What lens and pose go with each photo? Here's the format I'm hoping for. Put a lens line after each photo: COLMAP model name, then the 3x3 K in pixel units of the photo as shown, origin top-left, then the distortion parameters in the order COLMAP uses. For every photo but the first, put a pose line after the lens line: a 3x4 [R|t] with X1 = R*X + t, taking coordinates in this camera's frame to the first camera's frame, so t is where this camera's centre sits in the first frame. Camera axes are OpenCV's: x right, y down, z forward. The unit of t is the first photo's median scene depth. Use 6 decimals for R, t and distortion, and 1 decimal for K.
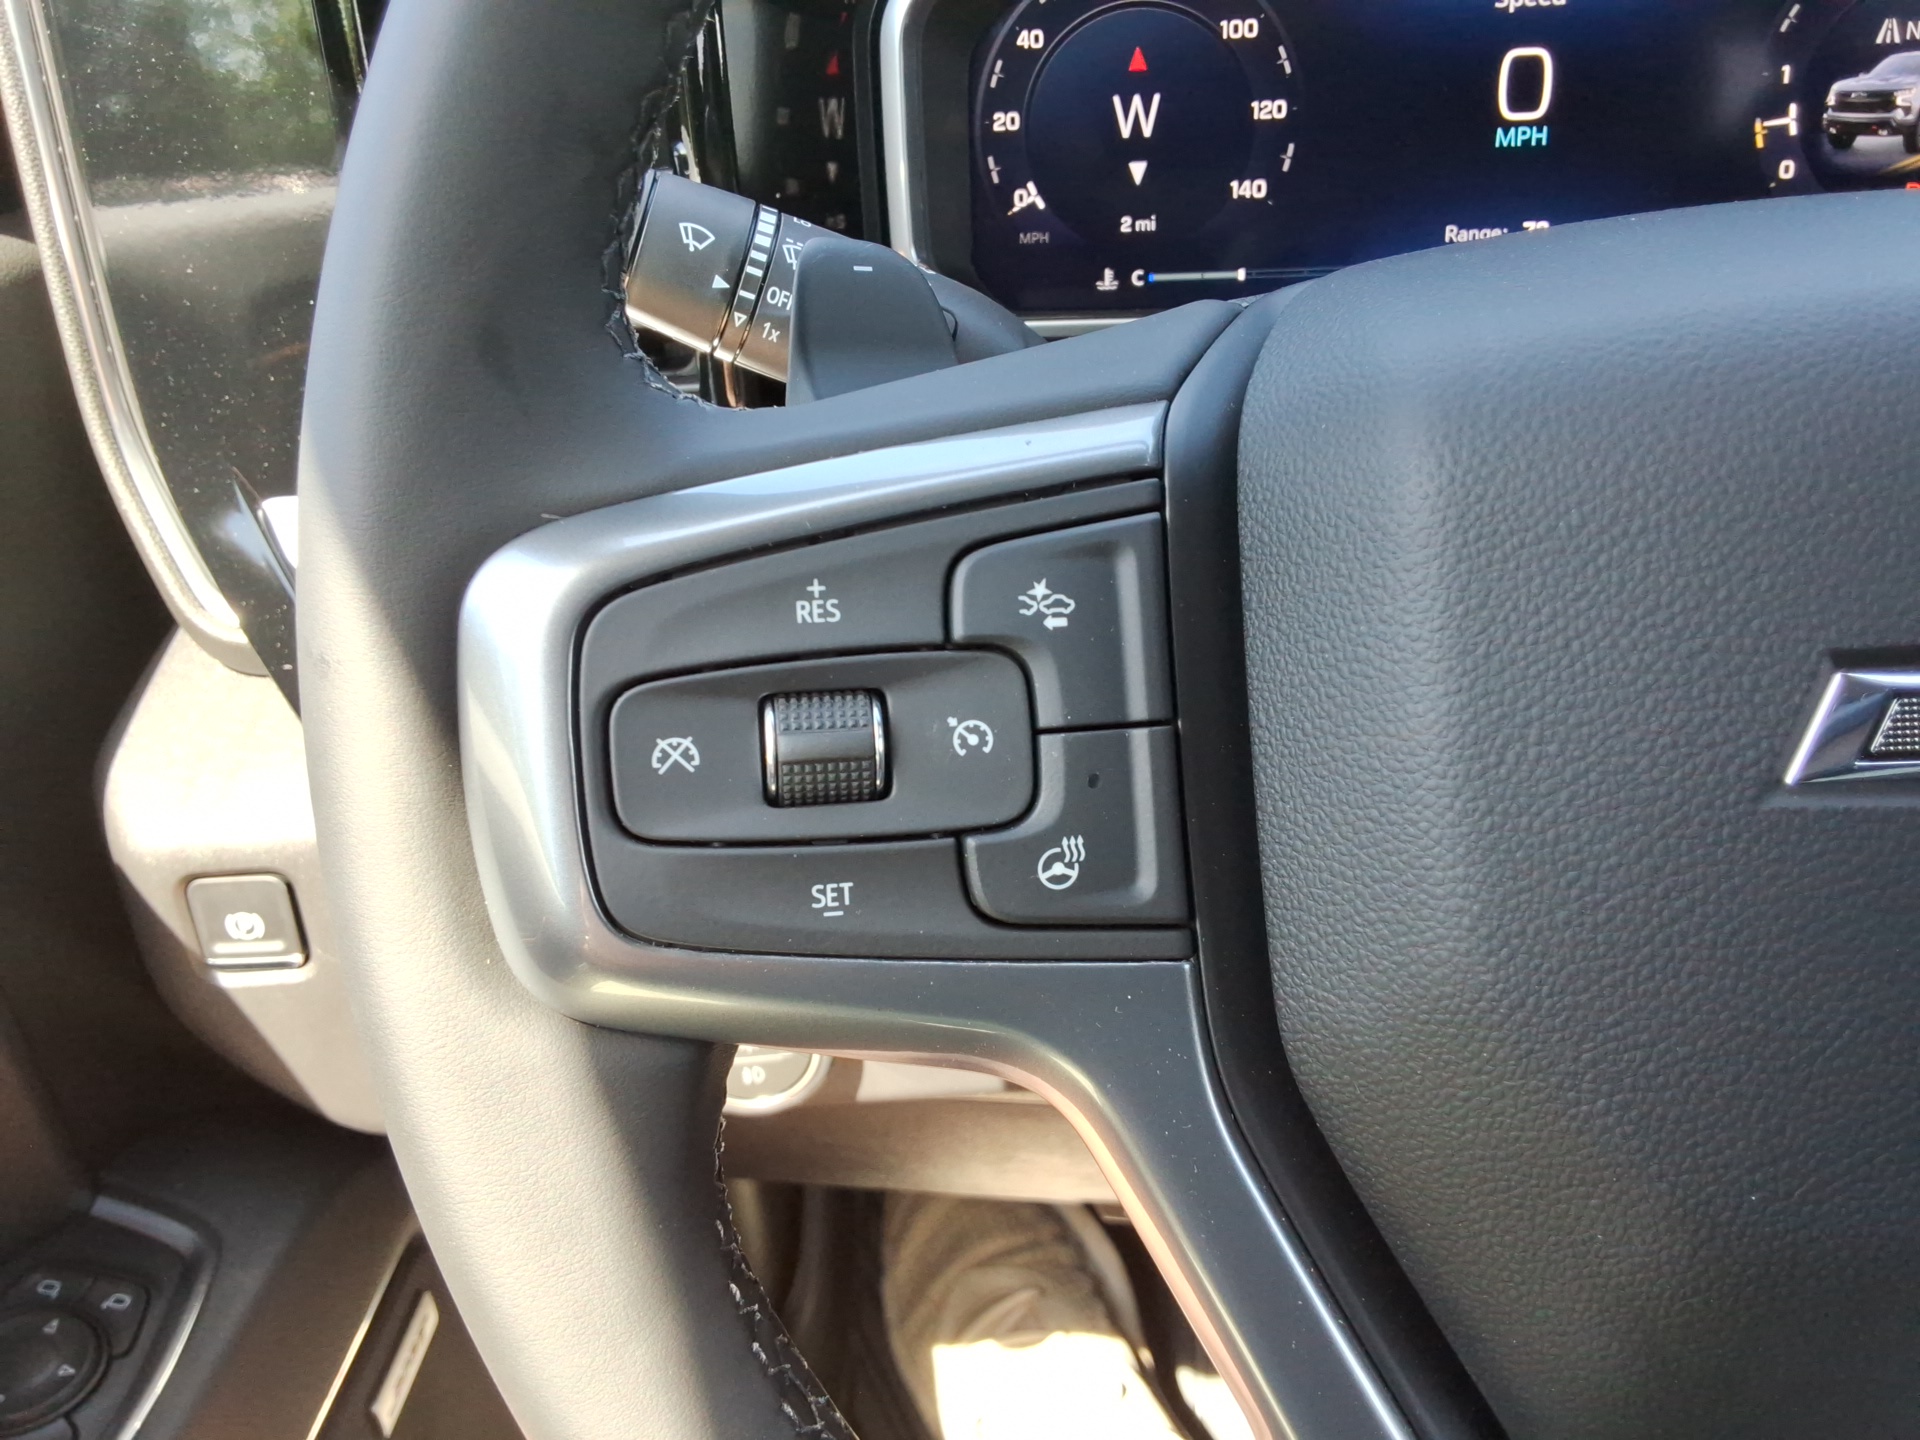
lens RADIAL K [[1550.3, 0, 960.6], [0, 1550.3, 725.2], [0, 0, 1]] dist [0.088545, -0.142868]
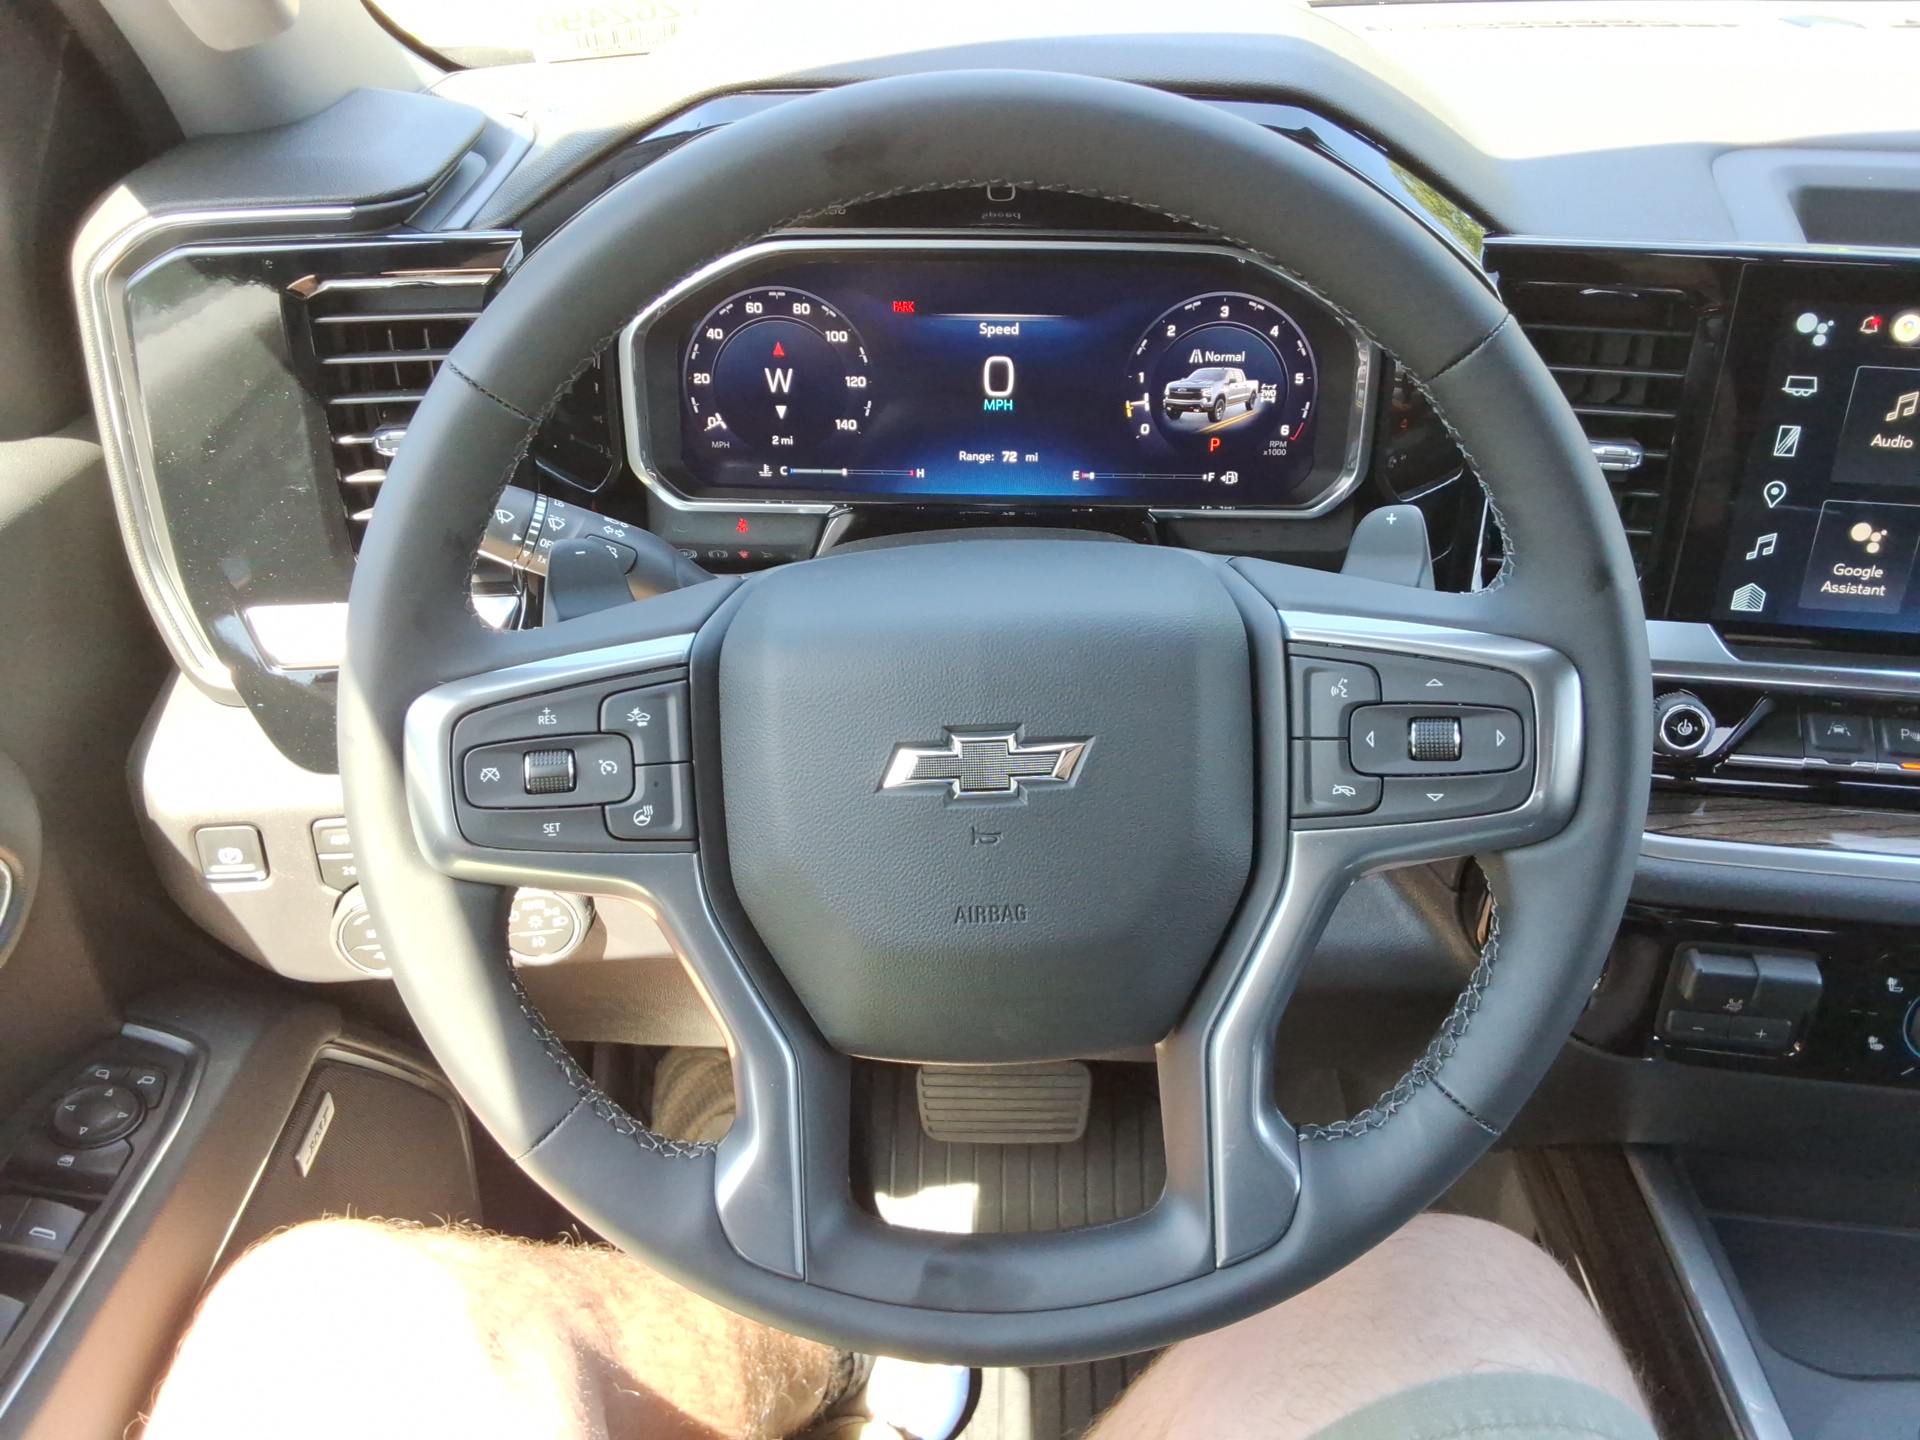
lens RADIAL K [[1533.5, 0, 971.9], [0, 1533.5, 707.2], [0, 0, 1]] dist [0.132822, -0.236464]
pose [[0.993534, 0.010269, 0.113071, 0.139120], [-0.011441, 0.999887, 0.009718, -0.054809], [-0.112958, -0.010949, 0.993539, -0.717776]]
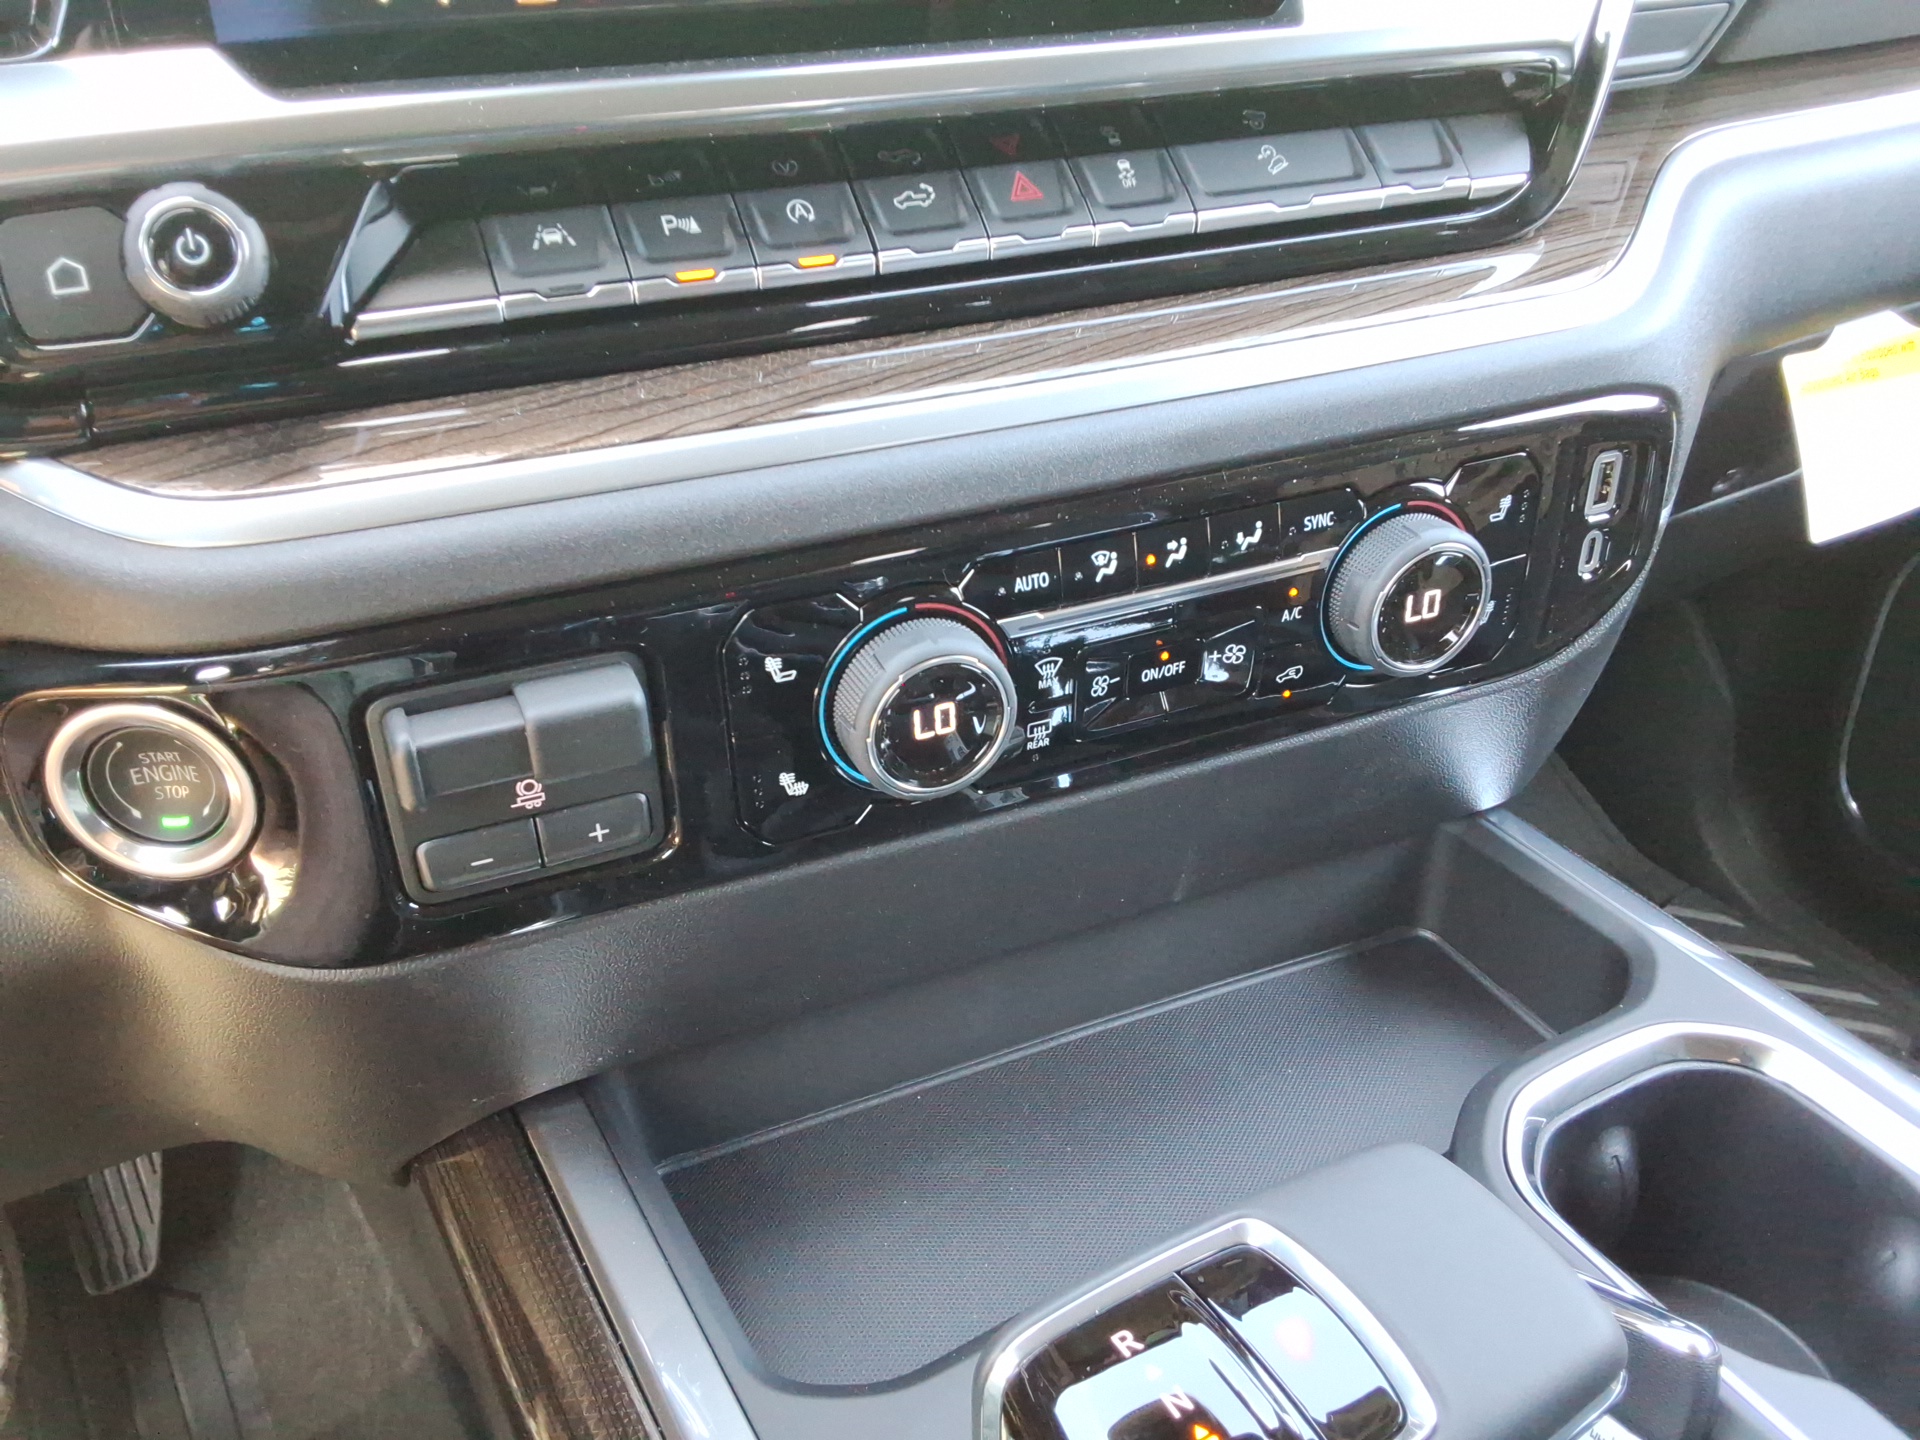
lens RADIAL K [[1550.3, 0, 960.6], [0, 1550.3, 725.2], [0, 0, 1]] dist [0.088545, -0.142868]
pose [[0.781706, -0.268422, 0.562926, 0.809845], [0.262395, 0.960412, 0.093583, 0.198553], [-0.565760, 0.074554, 0.821192, -0.046703]]
